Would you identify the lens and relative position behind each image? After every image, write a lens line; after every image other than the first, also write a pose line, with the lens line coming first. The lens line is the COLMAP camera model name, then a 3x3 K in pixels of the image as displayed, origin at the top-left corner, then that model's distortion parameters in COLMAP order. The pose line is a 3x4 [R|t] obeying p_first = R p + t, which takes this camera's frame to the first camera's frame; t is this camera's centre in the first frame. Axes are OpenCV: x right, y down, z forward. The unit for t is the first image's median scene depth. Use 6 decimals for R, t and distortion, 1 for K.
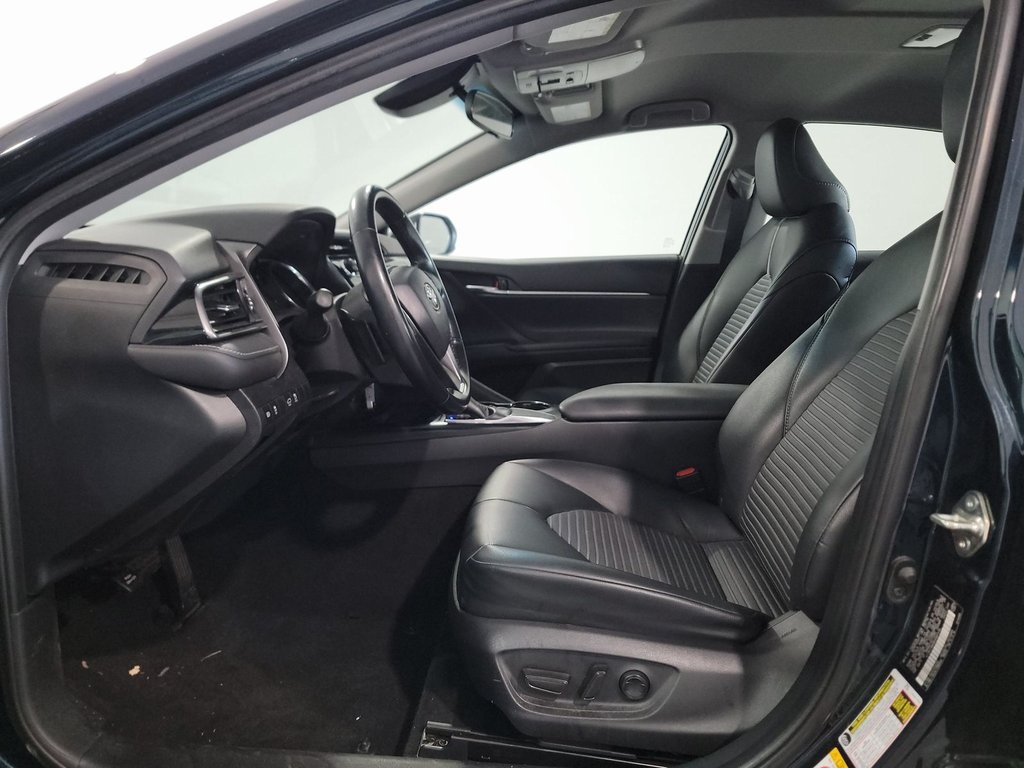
lens RADIAL K [[725.6, 0, 507.6], [0, 725.6, 380.5], [0, 0, 1]] dist [0.031859, -0.022655]
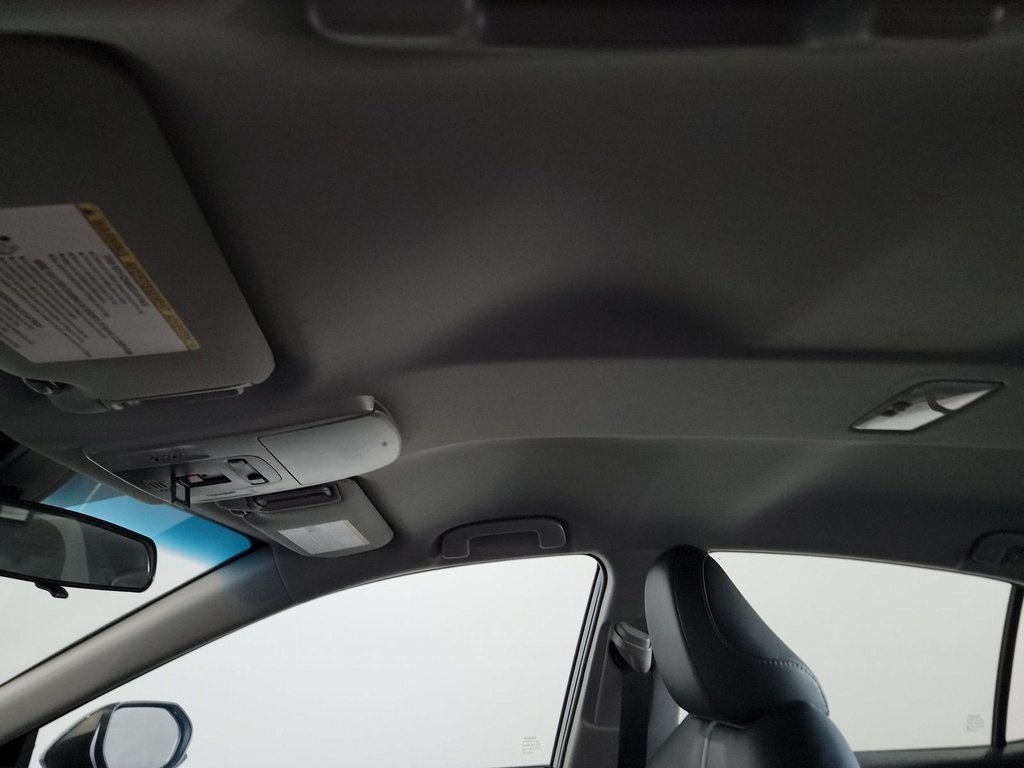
lens RADIAL K [[725.6, 0, 511.6], [0, 725.6, 381.7], [0, 0, 1]] dist [0.031859, -0.022655]
pose [[0.992079, 0.016687, 0.124501, 0.147017], [0.051928, 0.848001, -0.527444, -0.146992], [-0.114379, 0.529731, 0.840418, 0.395283]]
